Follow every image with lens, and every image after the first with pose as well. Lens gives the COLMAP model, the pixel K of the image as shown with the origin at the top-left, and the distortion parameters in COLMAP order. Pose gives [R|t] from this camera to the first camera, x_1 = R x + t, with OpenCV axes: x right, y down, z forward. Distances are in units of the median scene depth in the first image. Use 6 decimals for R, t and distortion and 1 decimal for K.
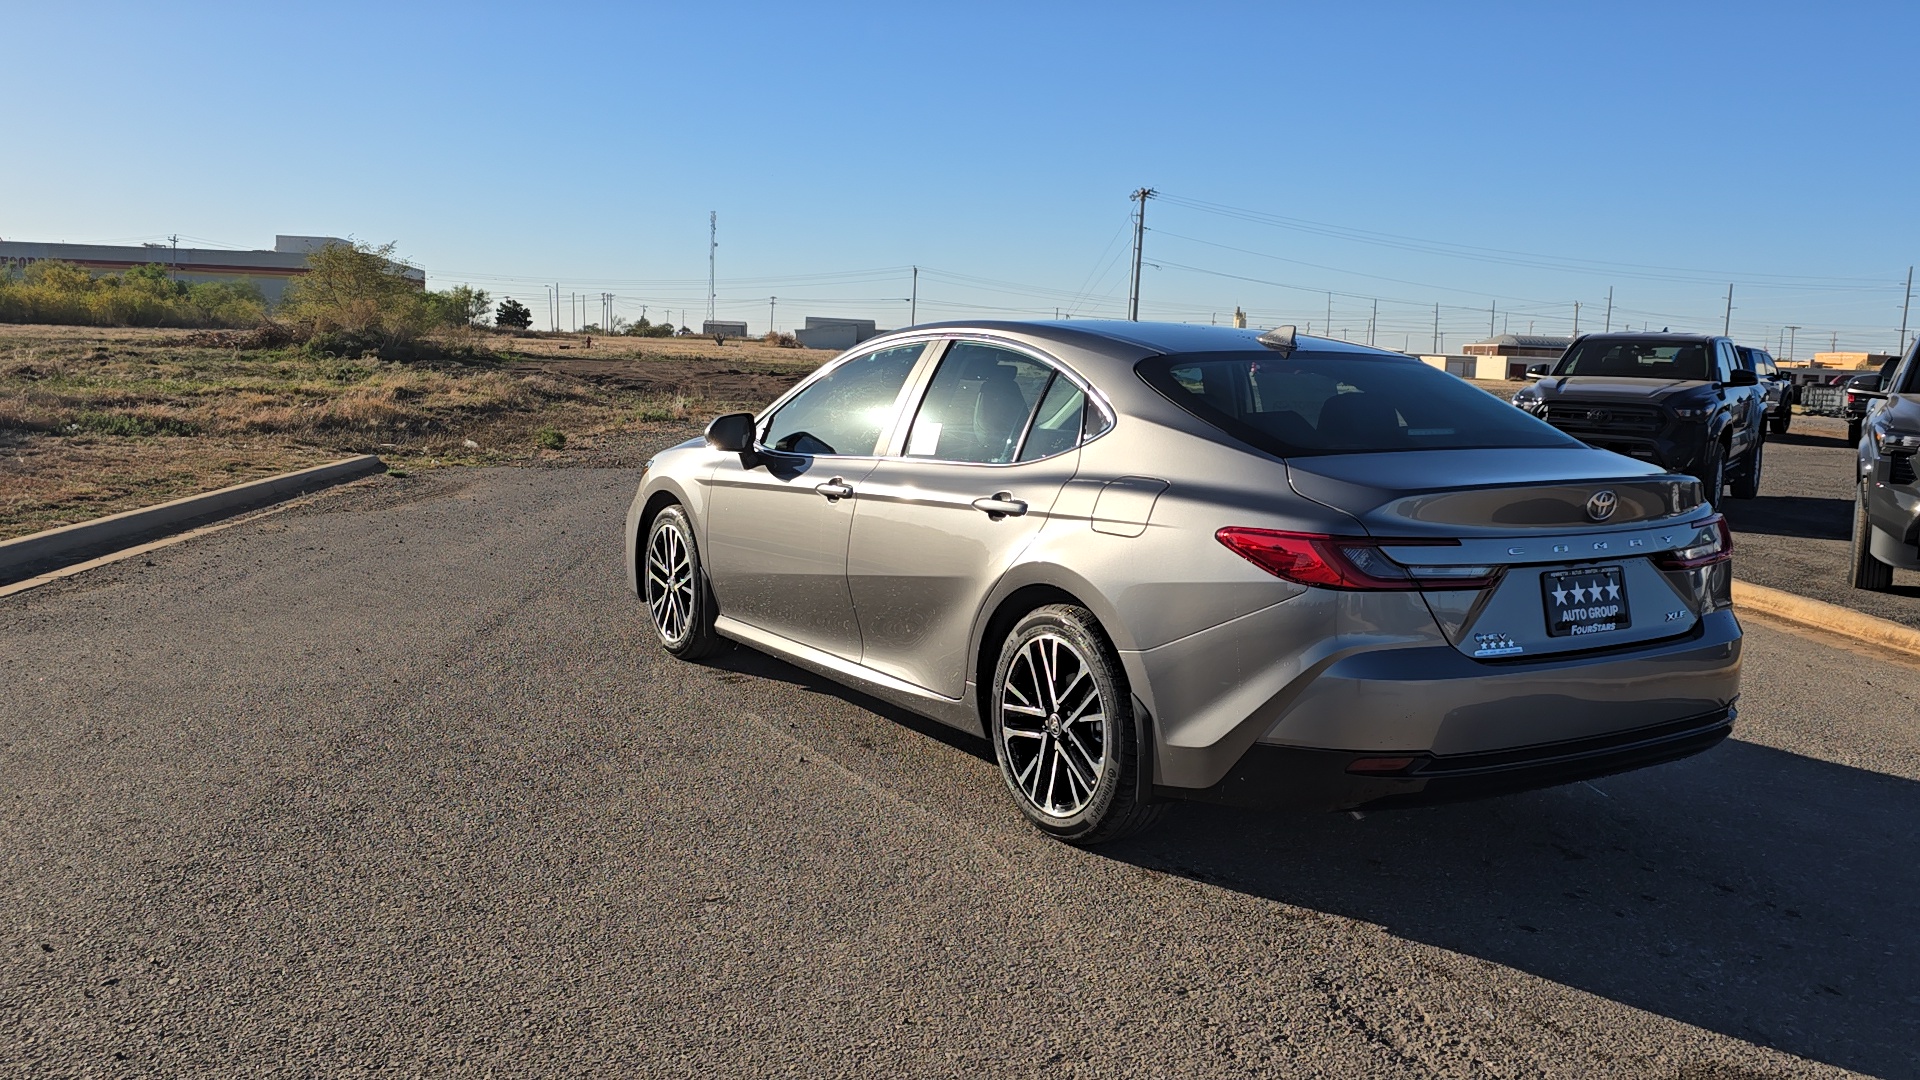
lens RADIAL K [[1596.5, 0, 977.7], [0, 1596.5, 541.6], [0, 0, 1]] dist [-0.025979, 0.033098]
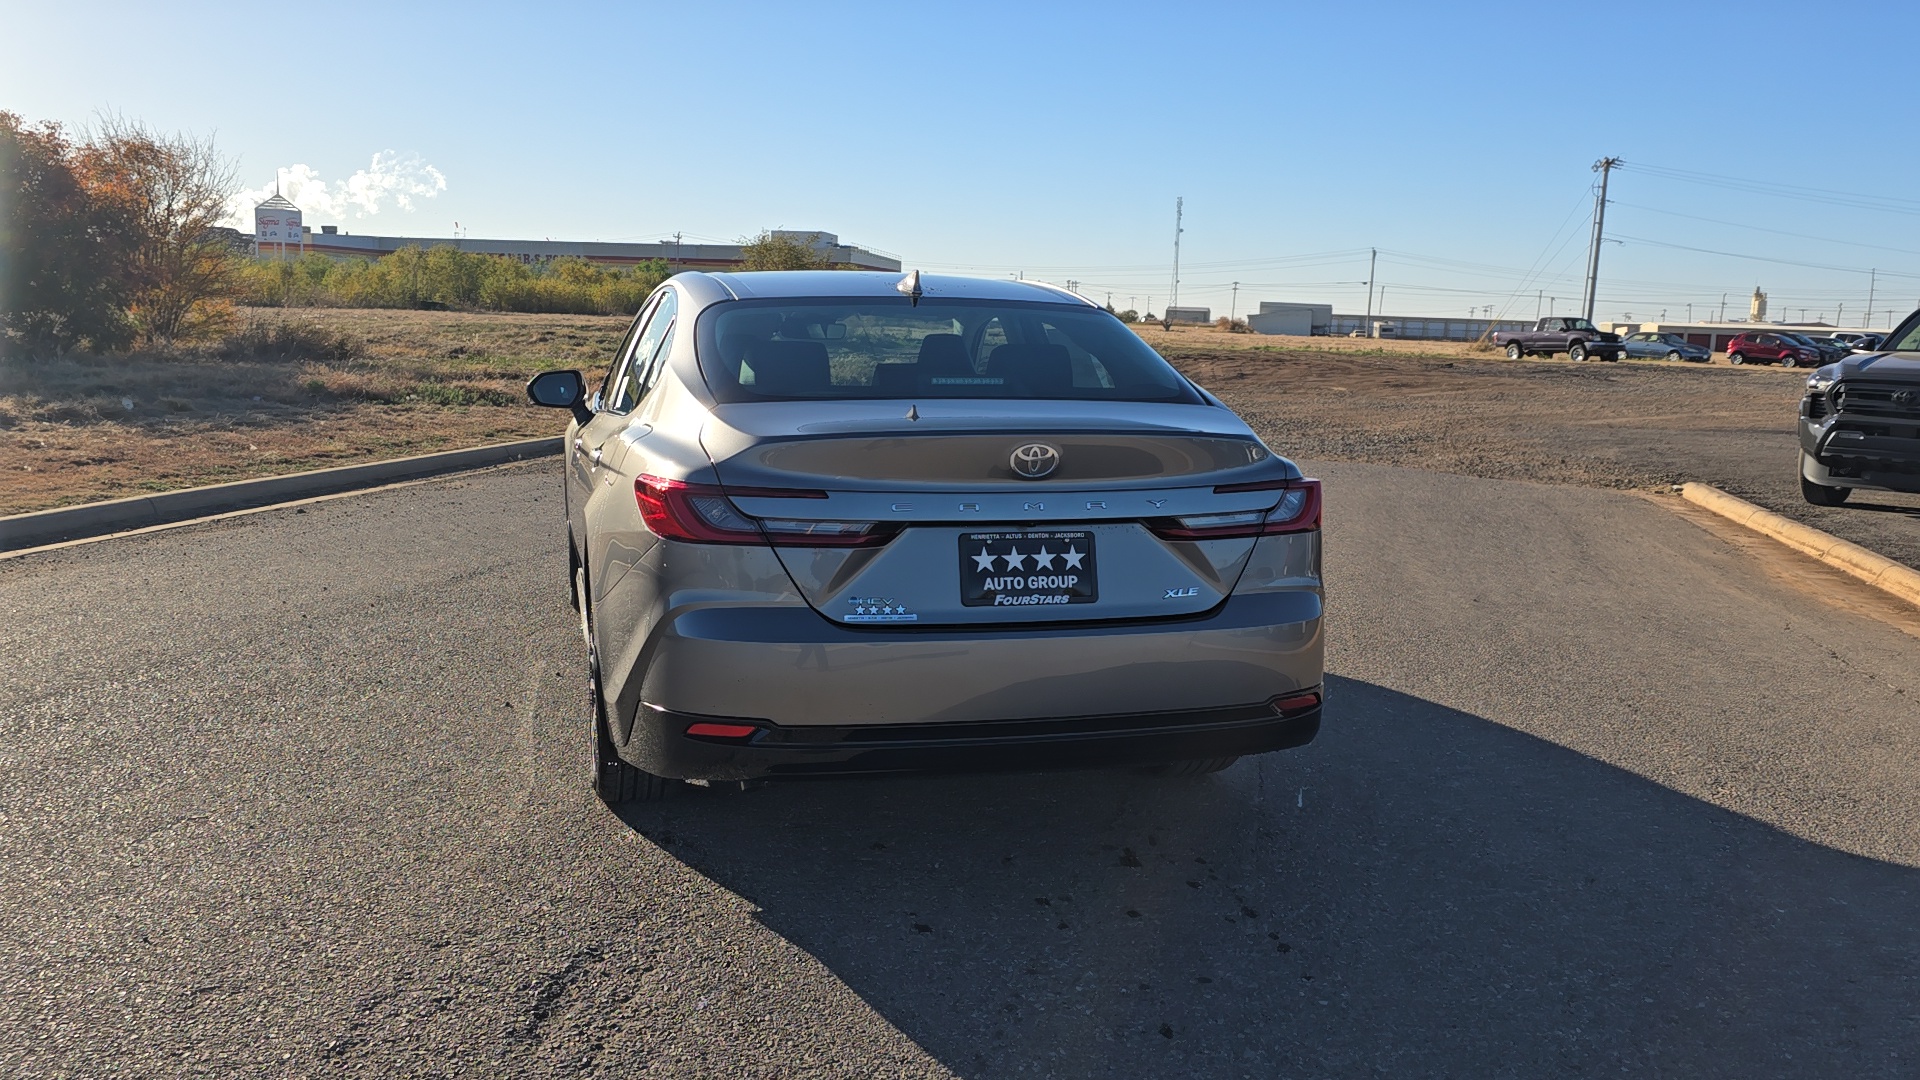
lens RADIAL K [[1596.5, 0, 951.6], [0, 1596.5, 537.0], [0, 0, 1]] dist [-0.025979, 0.033098]
pose [[0.953403, 0.033880, -0.299792, 0.617461], [-0.032155, 0.999426, 0.010686, 0.011795], [0.299982, -0.000548, 0.953945, 0.145018]]
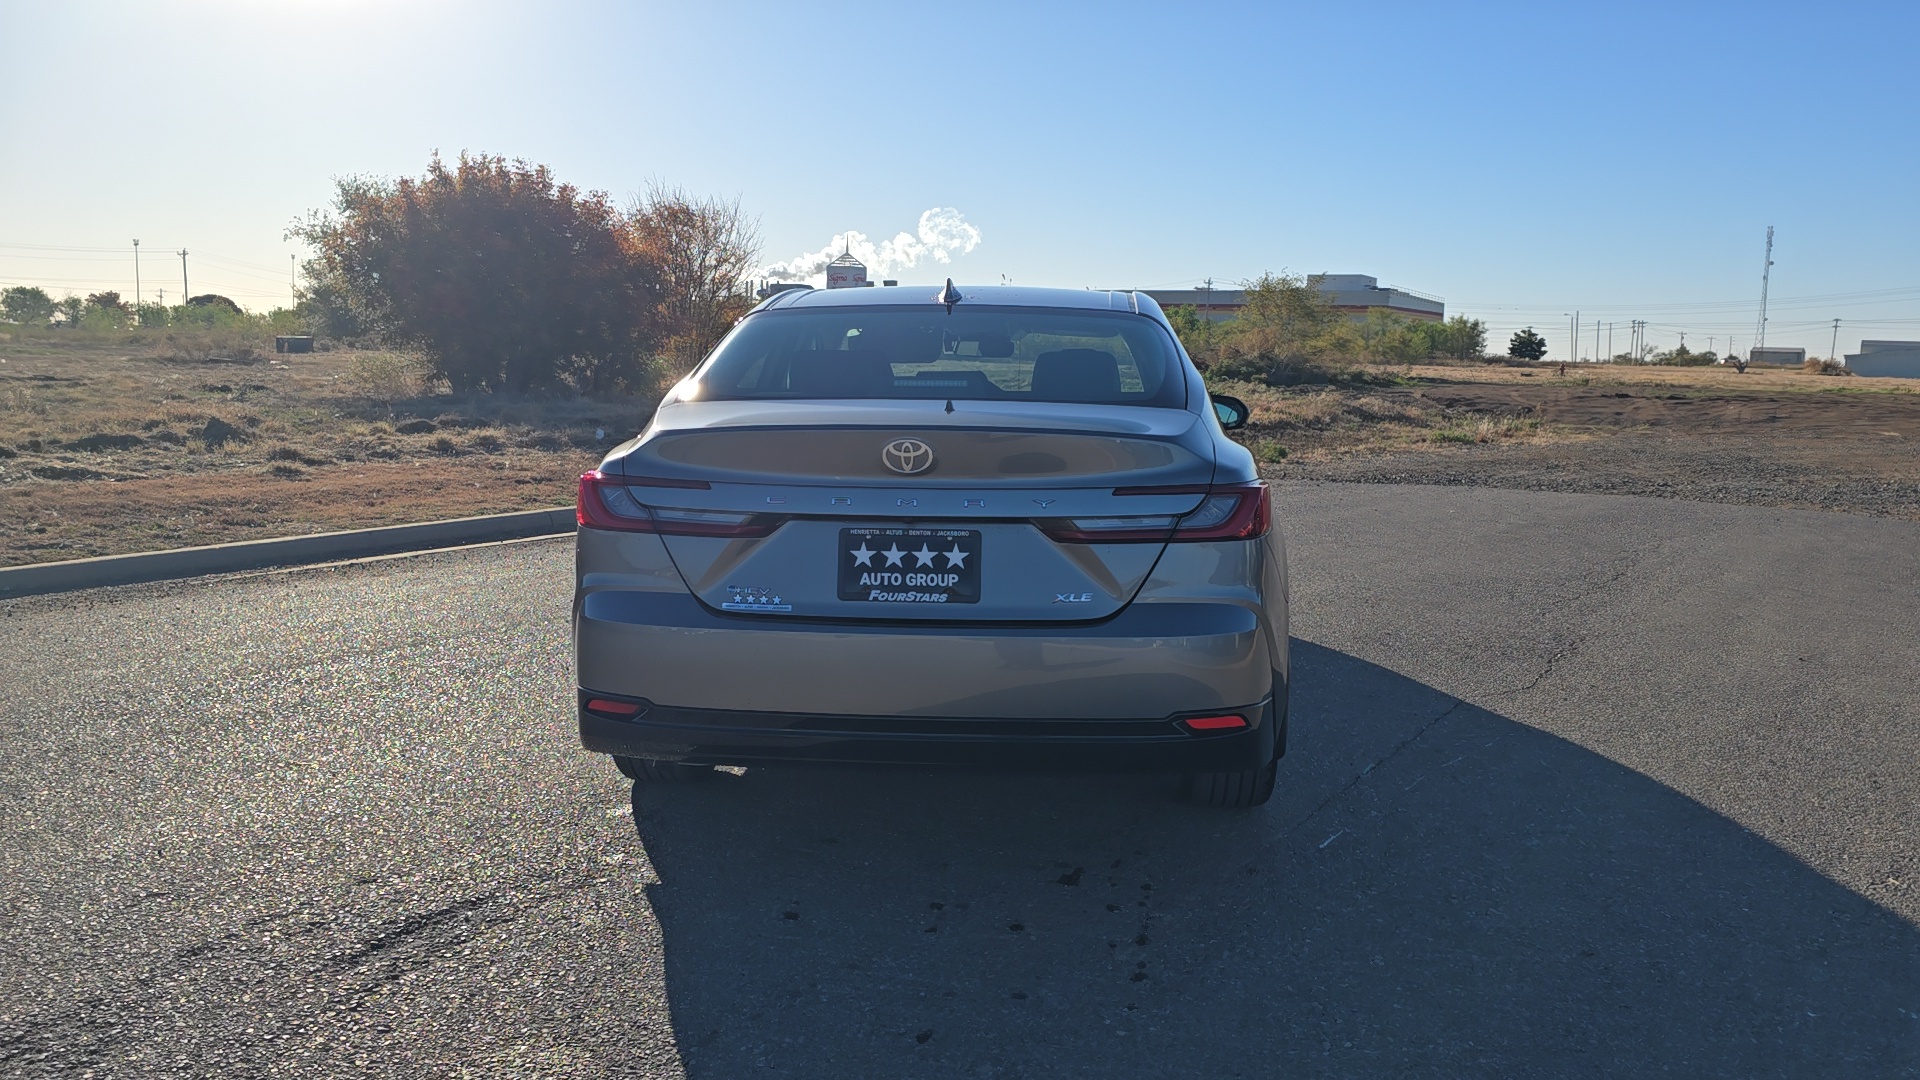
lens RADIAL K [[1596.5, 0, 948.8], [0, 1596.5, 540.4], [0, 0, 1]] dist [-0.025979, 0.033098]
pose [[0.801287, 0.051114, -0.596092, 0.941710], [-0.063392, 0.997989, 0.000363, 0.022064], [0.594912, 0.037497, 0.802916, 0.310359]]
